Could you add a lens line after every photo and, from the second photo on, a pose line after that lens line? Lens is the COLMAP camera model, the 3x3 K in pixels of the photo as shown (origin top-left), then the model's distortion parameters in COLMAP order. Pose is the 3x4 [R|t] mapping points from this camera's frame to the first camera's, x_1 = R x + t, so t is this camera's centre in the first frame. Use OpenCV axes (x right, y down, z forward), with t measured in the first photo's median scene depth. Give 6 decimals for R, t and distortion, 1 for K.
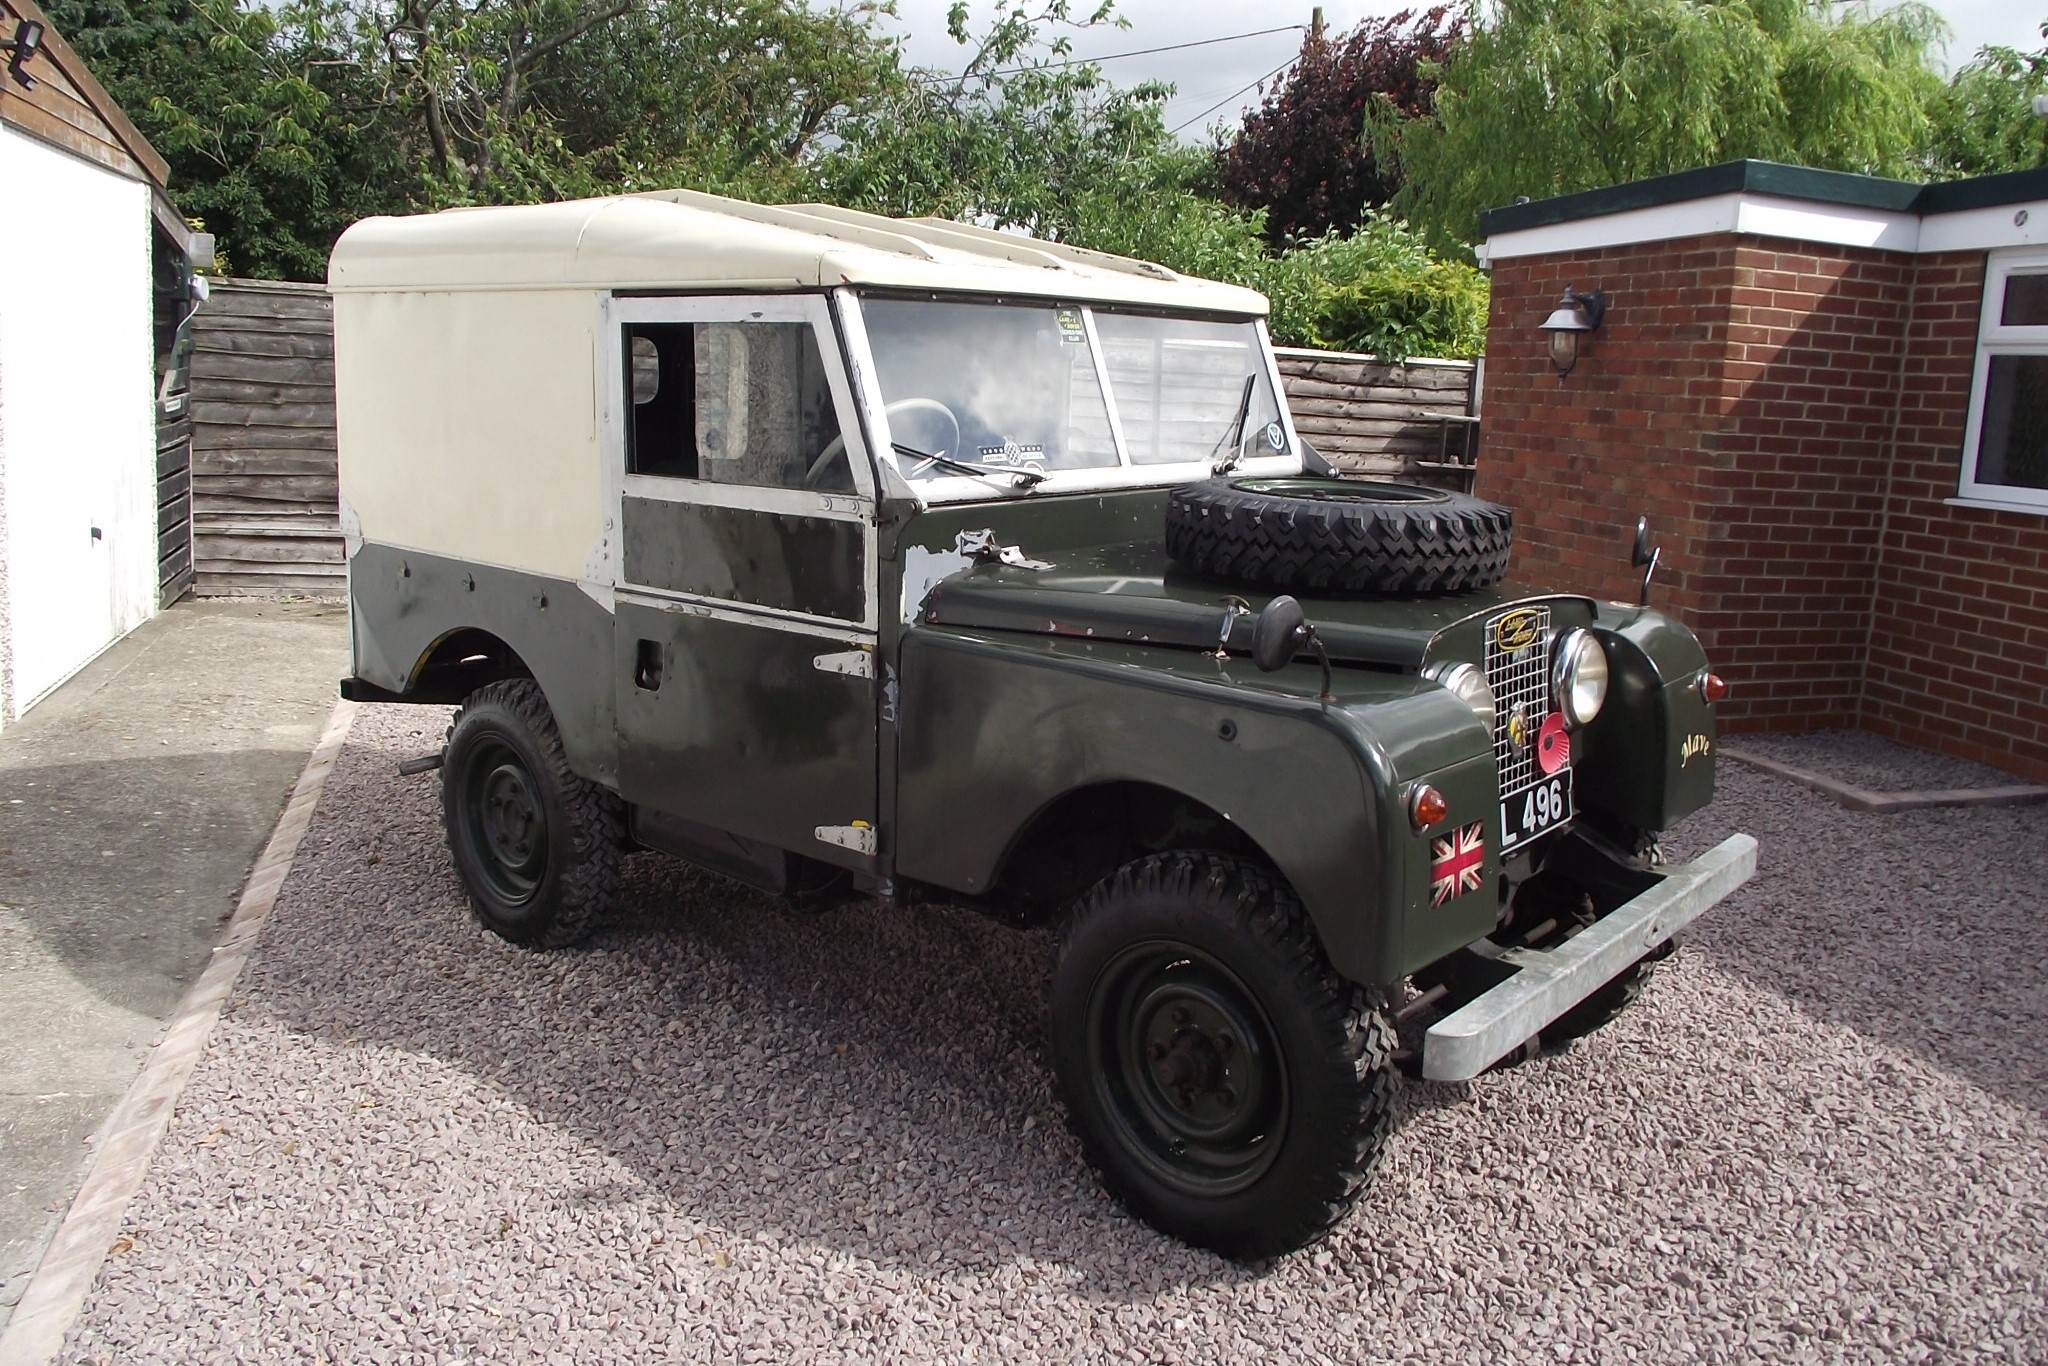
lens RADIAL K [[1641.2, 0, 1023.7], [0, 1641.2, 608.0], [0, 0, 1]] dist [-0.076871, 0.046236]
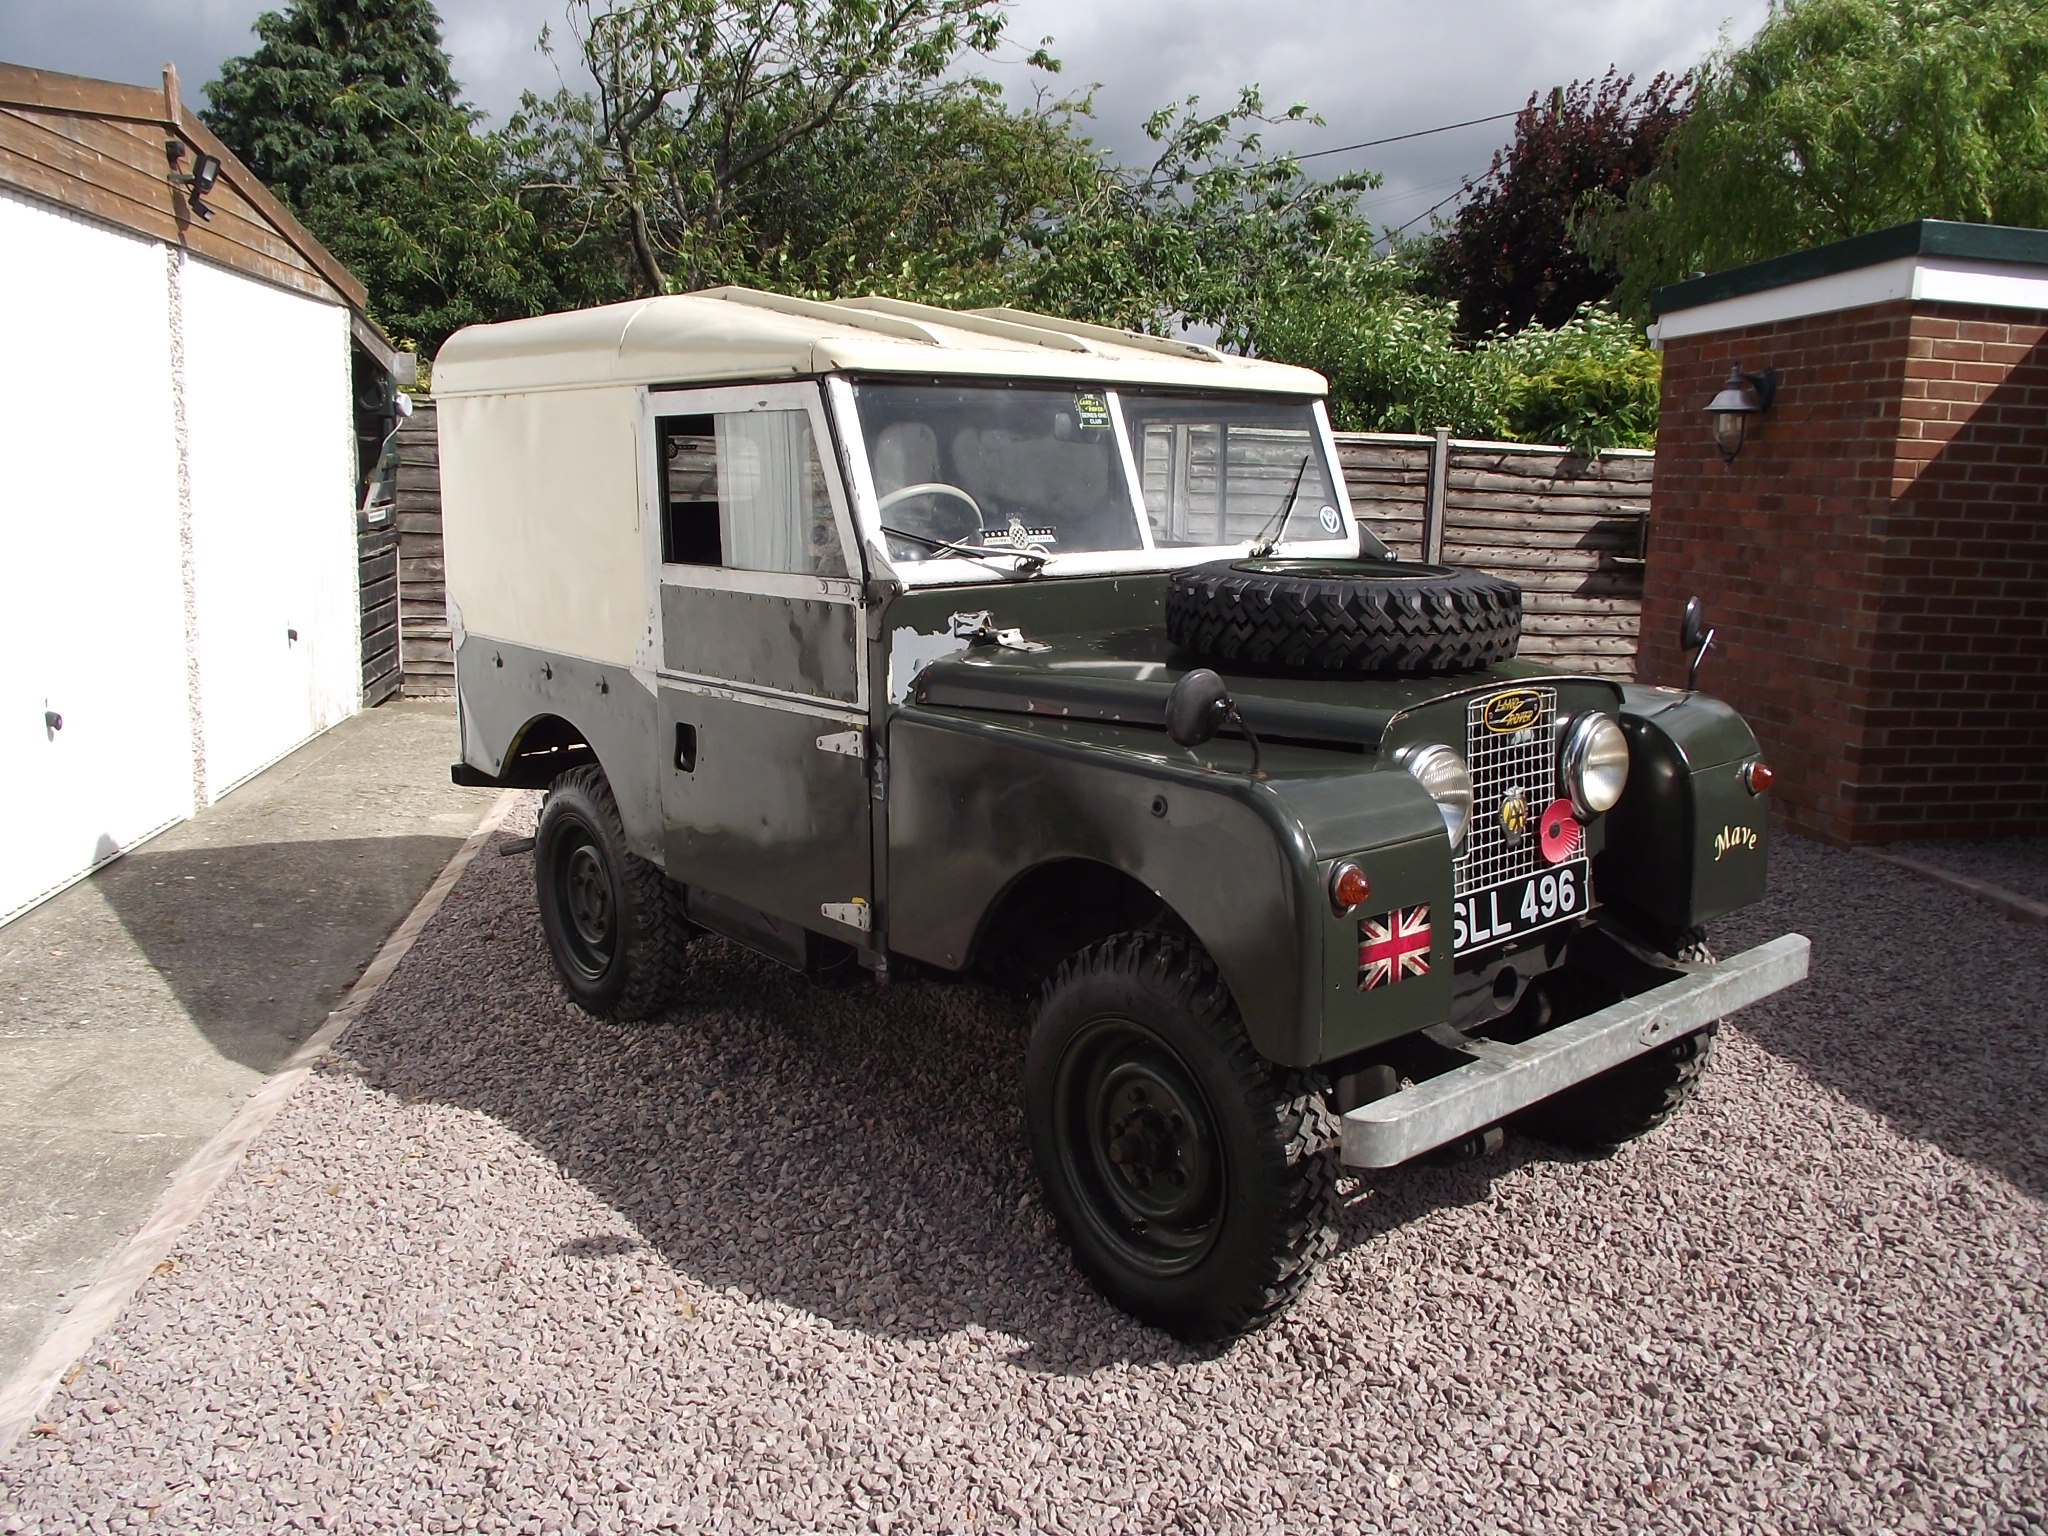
lens RADIAL K [[1641.4, 0, 1024.0], [0, 1641.4, 768.0], [0, 0, 1]] dist [-0.077692, 0.048947]
pose [[0.988099, 0.007069, -0.153657, 0.157422], [-0.002313, 0.999513, 0.031109, 0.016597], [0.153802, -0.030383, 0.987634, 0.007612]]
